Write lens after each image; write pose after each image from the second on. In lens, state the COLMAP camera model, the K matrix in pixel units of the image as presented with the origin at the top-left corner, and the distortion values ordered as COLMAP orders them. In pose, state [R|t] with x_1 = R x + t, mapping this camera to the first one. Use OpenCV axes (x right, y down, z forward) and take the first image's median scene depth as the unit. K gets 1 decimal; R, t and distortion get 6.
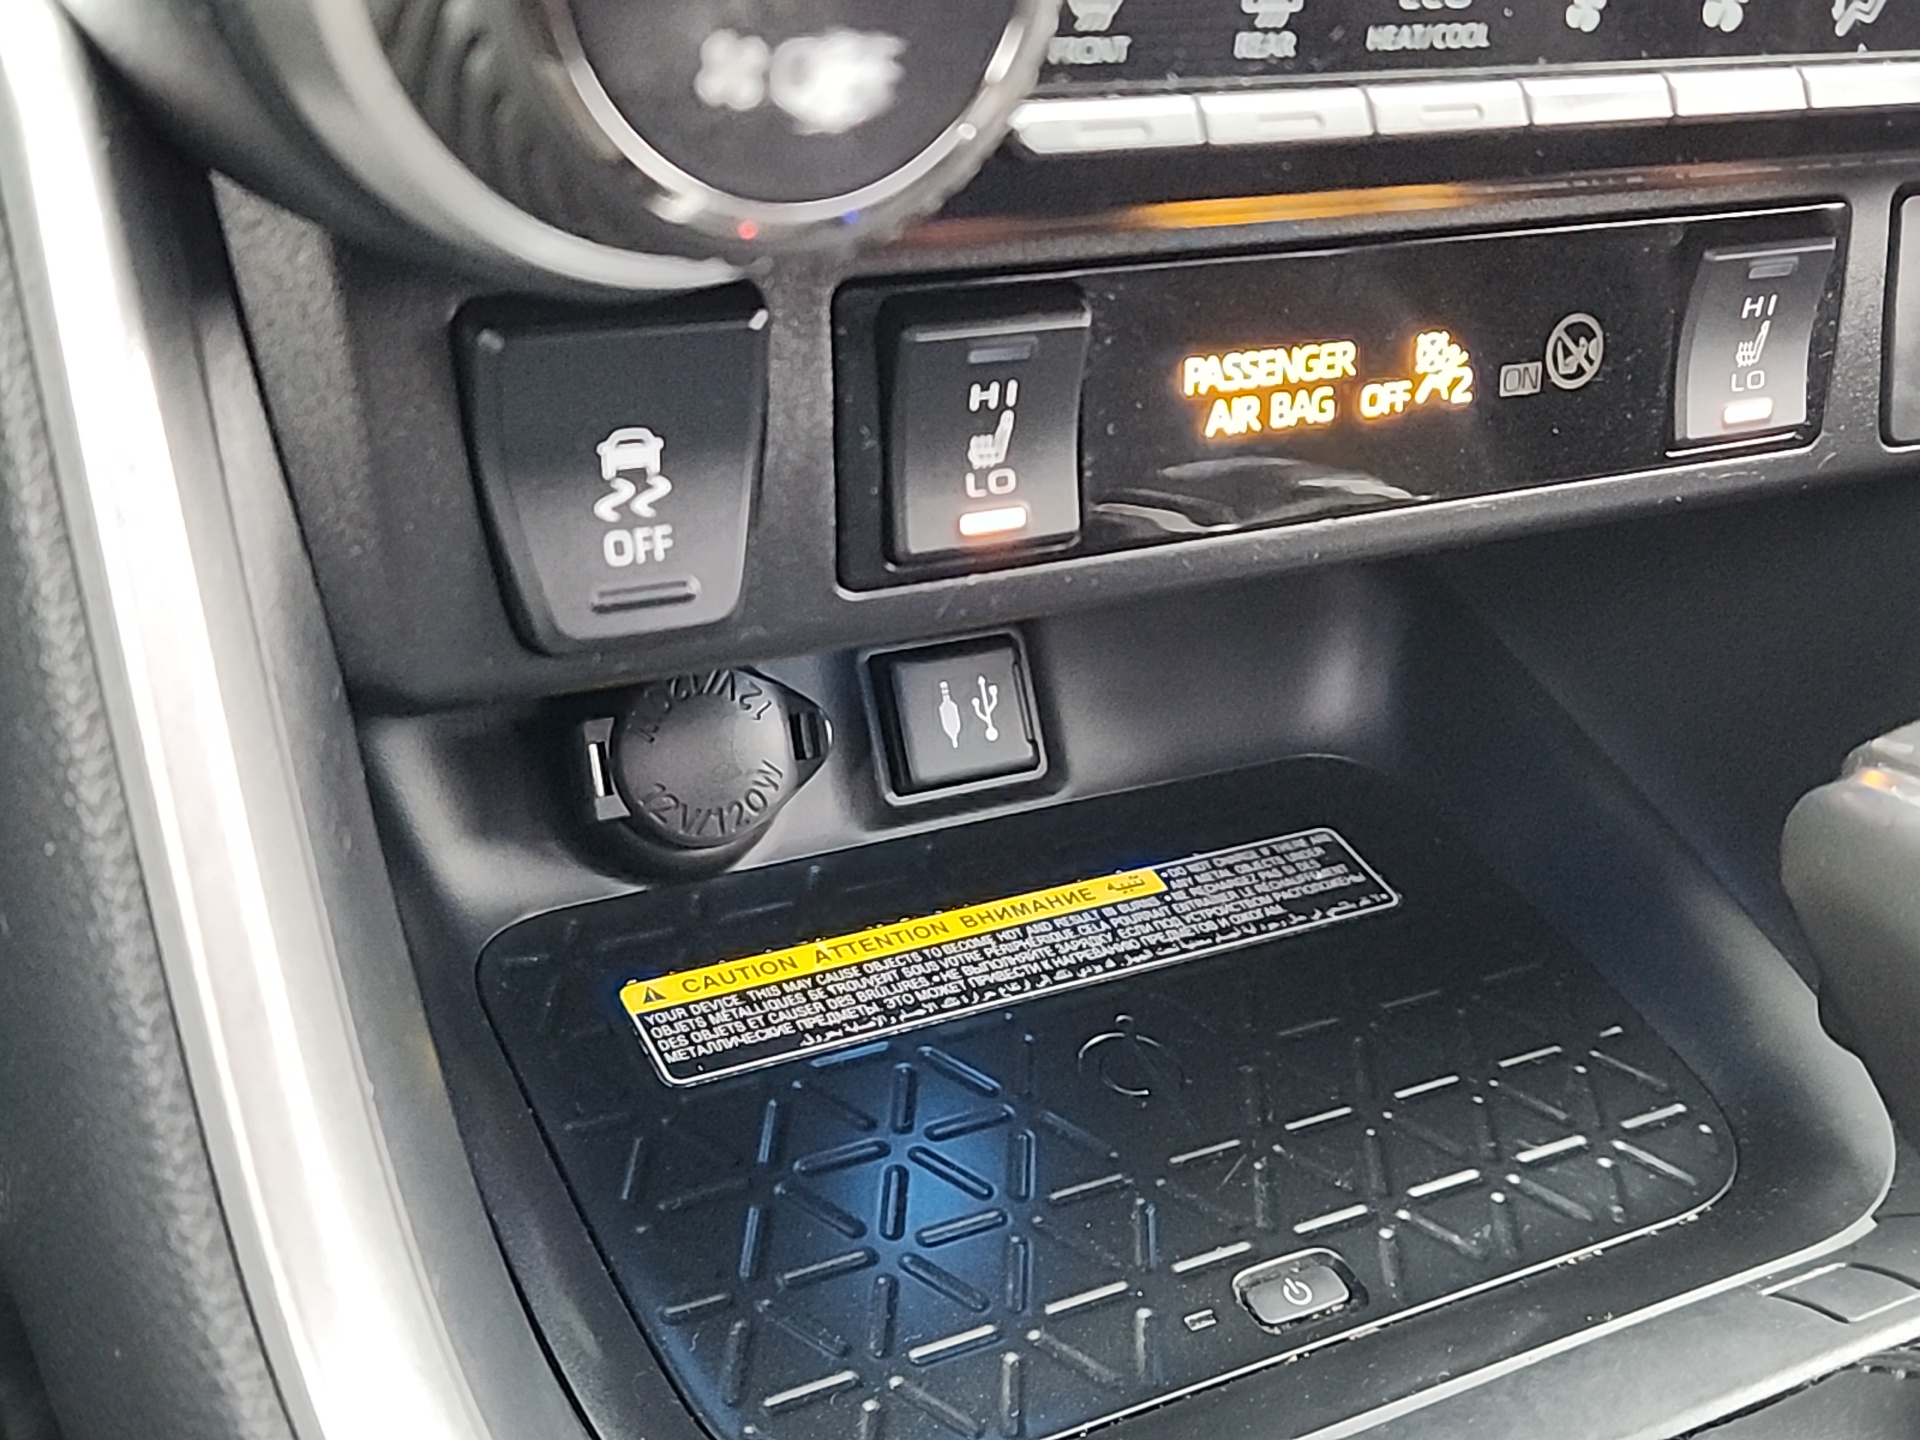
lens RADIAL K [[2195.8, 0, 976.0], [0, 2195.8, 694.6], [0, 0, 1]] dist [0.106542, -0.118853]
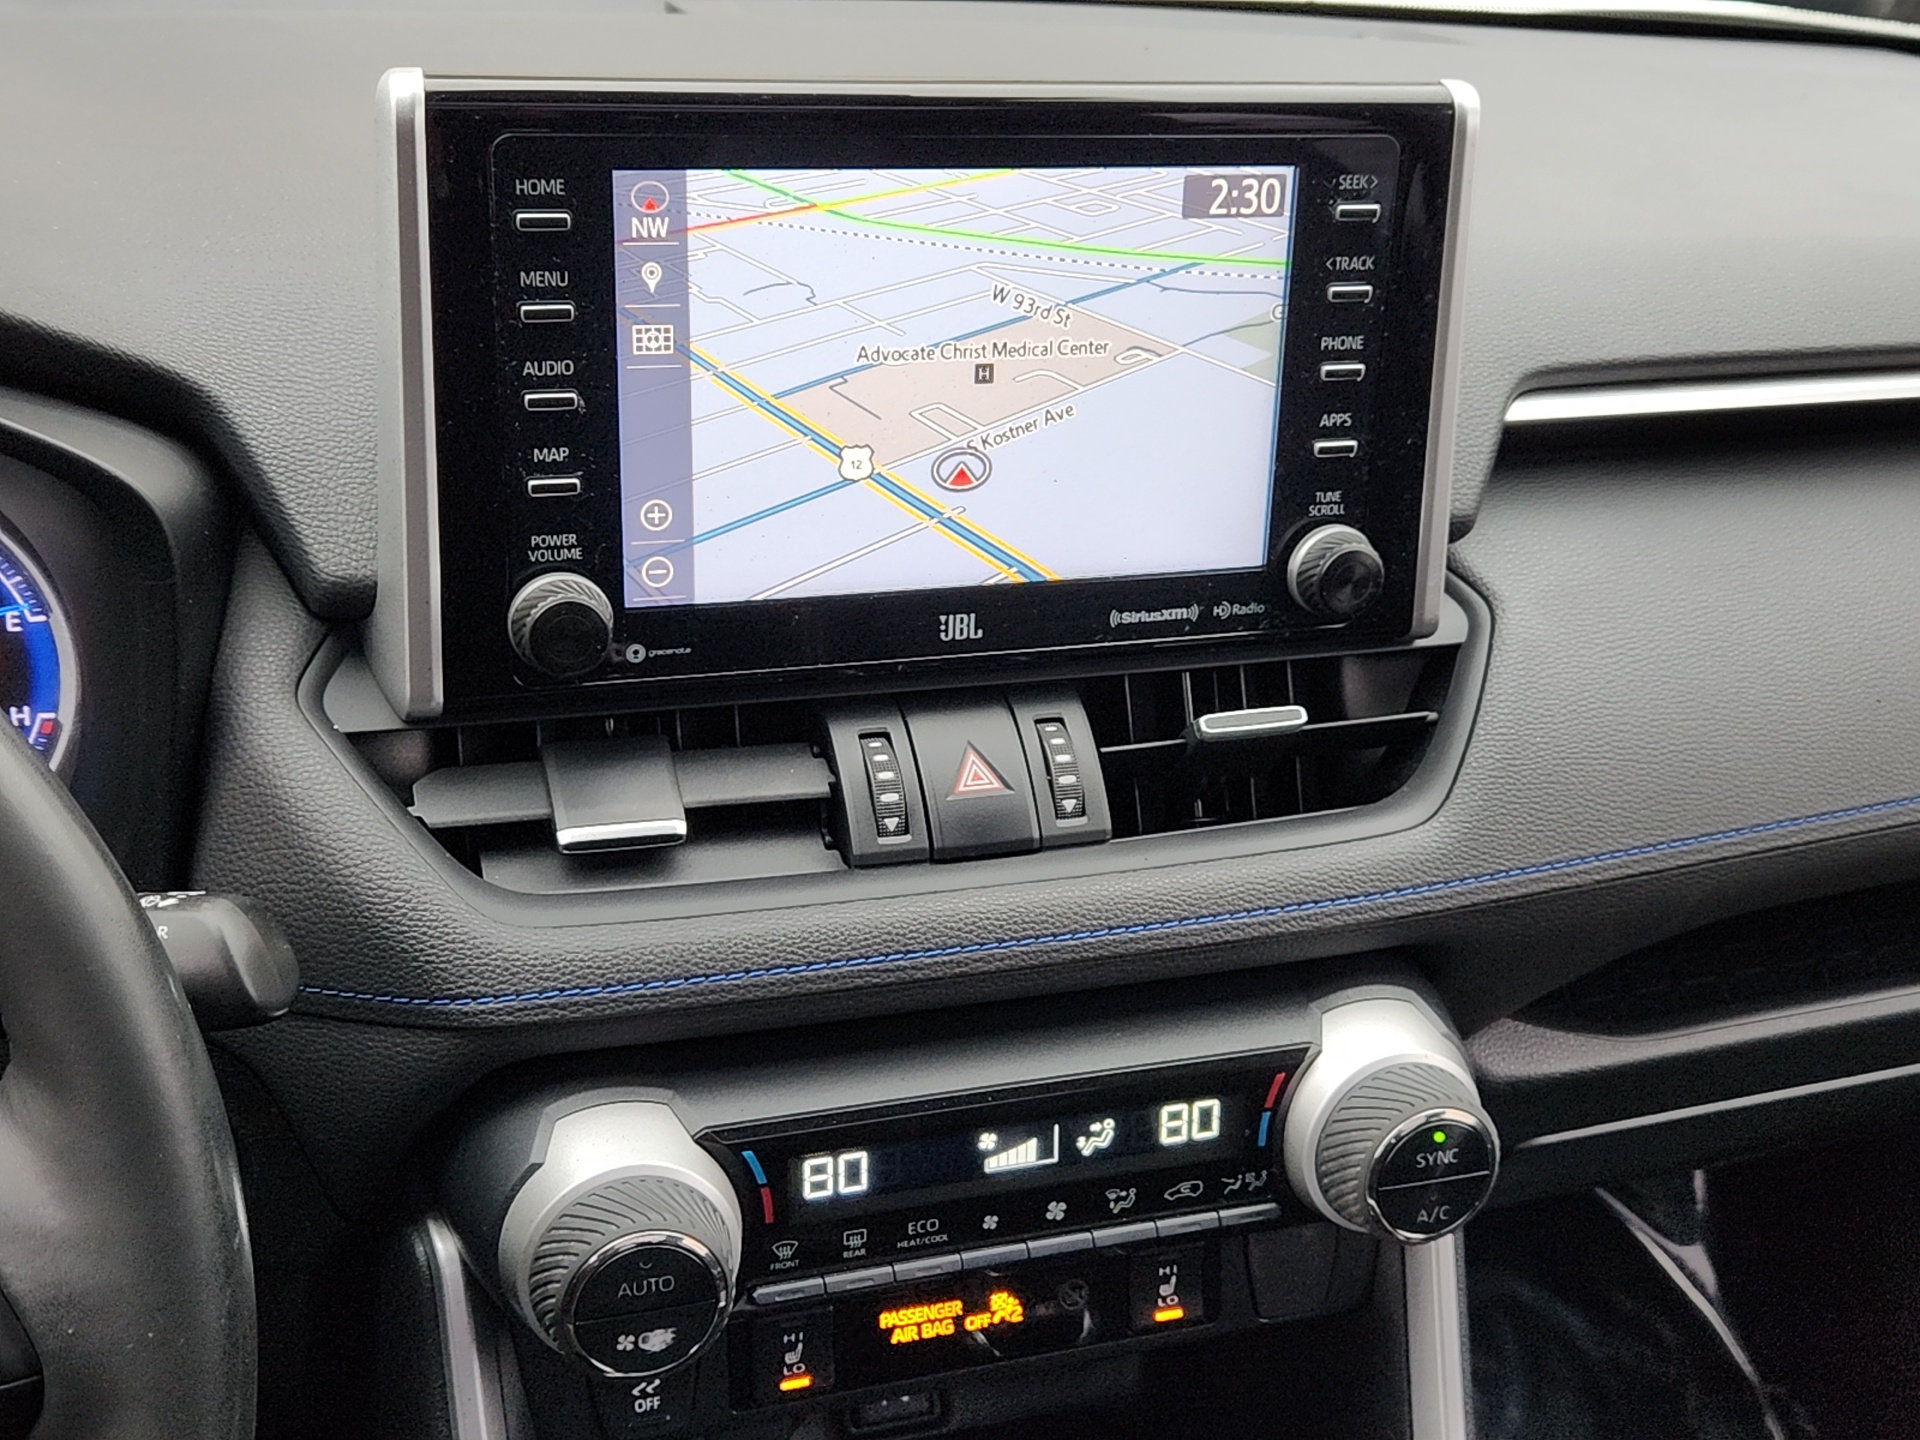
lens RADIAL K [[2195.8, 0, 976.0], [0, 2195.8, 694.6], [0, 0, 1]] dist [0.106542, -0.118853]
pose [[0.982887, 0.005973, -0.184111, 0.479985], [-0.032622, 0.989320, -0.142062, -0.360083], [0.181296, 0.145637, 0.972585, -1.108315]]
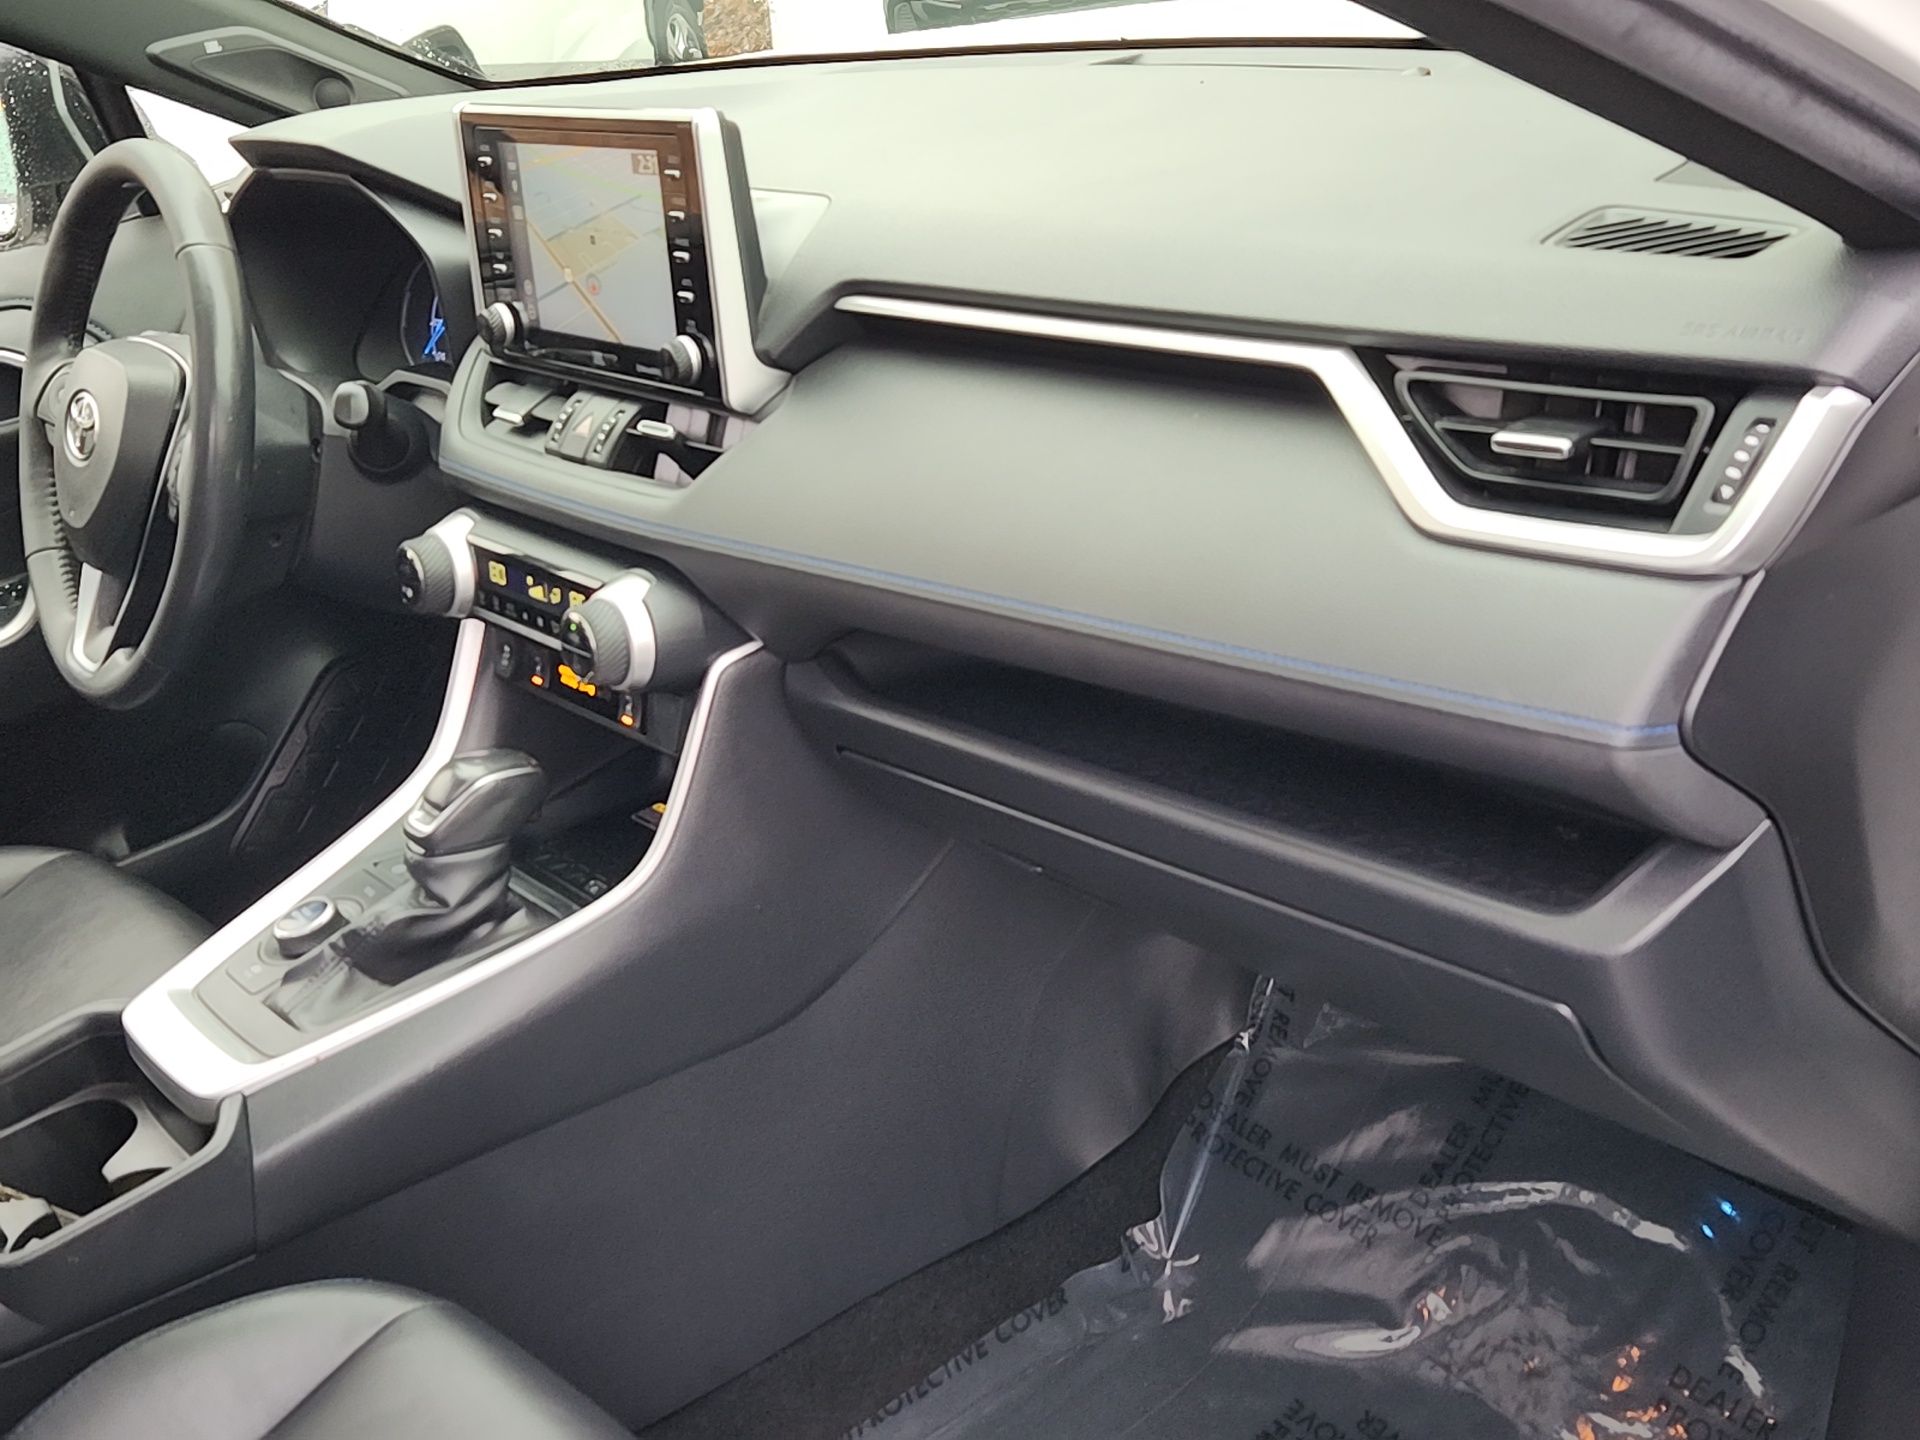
lens RADIAL K [[2195.8, 0, 976.0], [0, 2195.8, 694.6], [0, 0, 1]] dist [0.106542, -0.118853]
pose [[0.151532, 0.223014, -0.962966, 4.096714], [-0.378837, 0.912927, 0.151812, -0.965907], [0.912974, 0.341802, 0.222823, 0.552335]]
